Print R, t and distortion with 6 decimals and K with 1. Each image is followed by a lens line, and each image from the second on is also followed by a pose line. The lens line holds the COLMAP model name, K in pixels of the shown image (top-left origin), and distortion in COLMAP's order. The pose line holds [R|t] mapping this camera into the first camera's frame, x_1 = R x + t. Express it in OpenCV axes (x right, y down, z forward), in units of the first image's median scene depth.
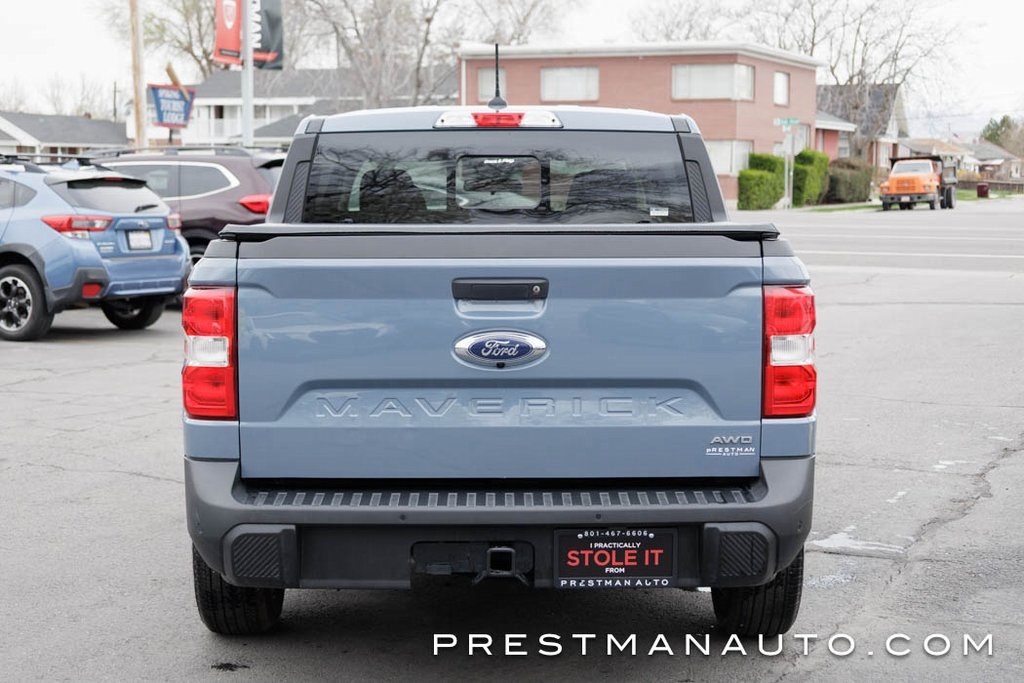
lens RADIAL K [[1704.9, 0, 512.9], [0, 1704.9, 326.8], [0, 0, 1]] dist [0.011714, 0.016320]
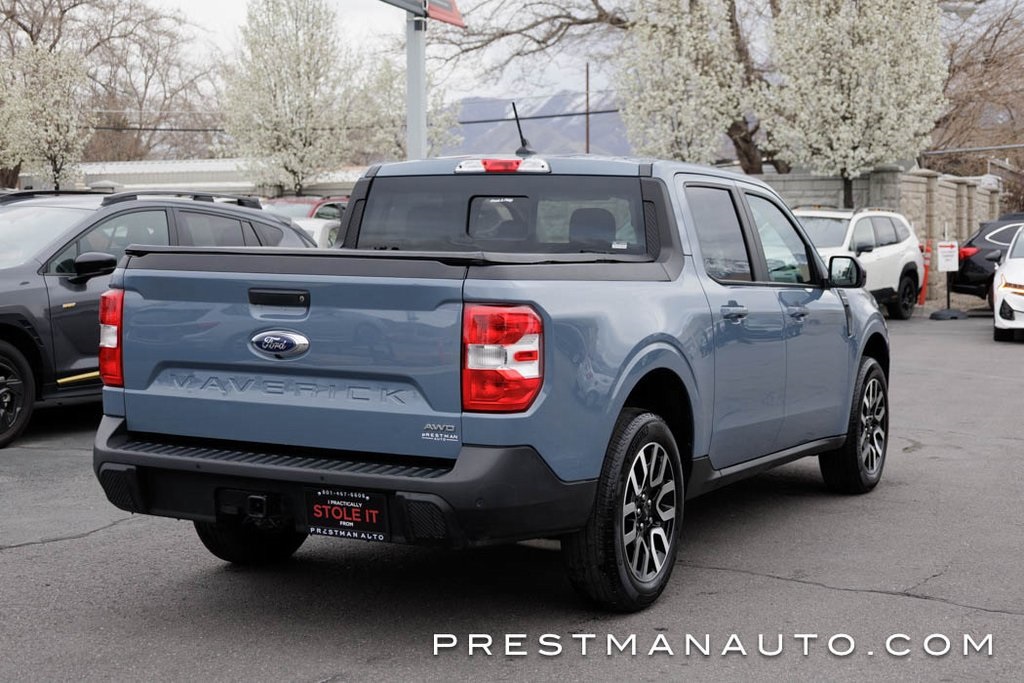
lens RADIAL K [[1695.3, 0, 512.0], [0, 1695.3, 341.5], [0, 0, 1]] dist [-0.006202, -0.015223]
pose [[0.886854, 0.046099, -0.459744, 0.547229], [-0.053295, 0.998575, -0.002679, 0.003852], [0.458965, 0.026878, 0.888048, -0.044047]]
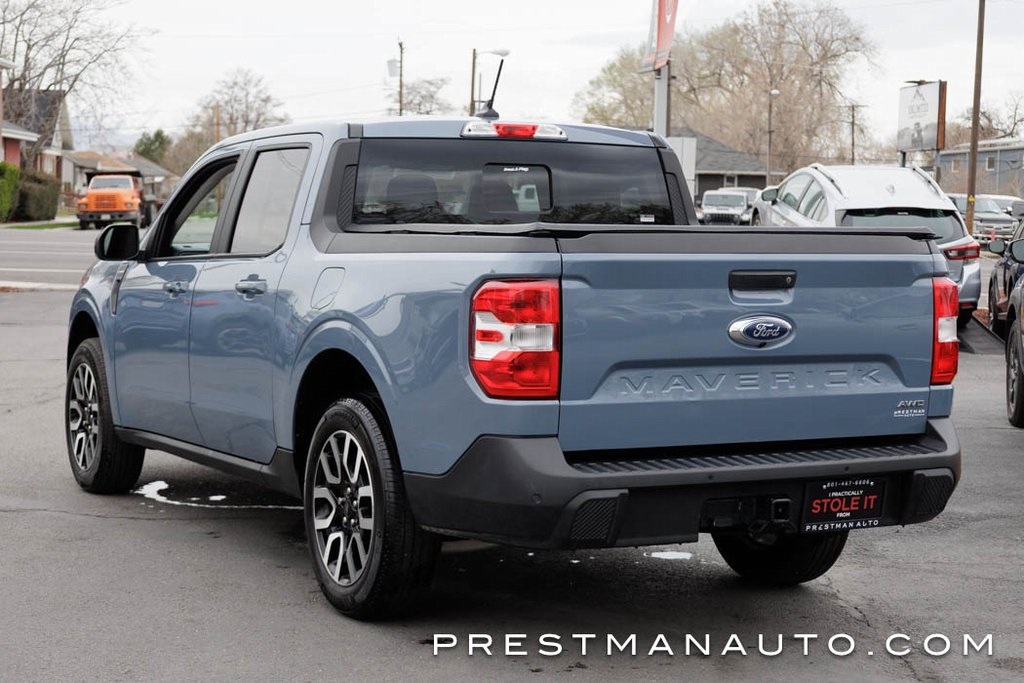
lens RADIAL K [[1879.2, 0, 512.0], [0, 1879.2, 341.5], [0, 0, 1]] dist [0.058770, -0.117034]
pose [[0.888540, -0.016707, 0.458495, -0.556246], [0.021011, 0.999770, -0.004288, 0.016399], [-0.458318, 0.013444, 0.888687, -0.050792]]
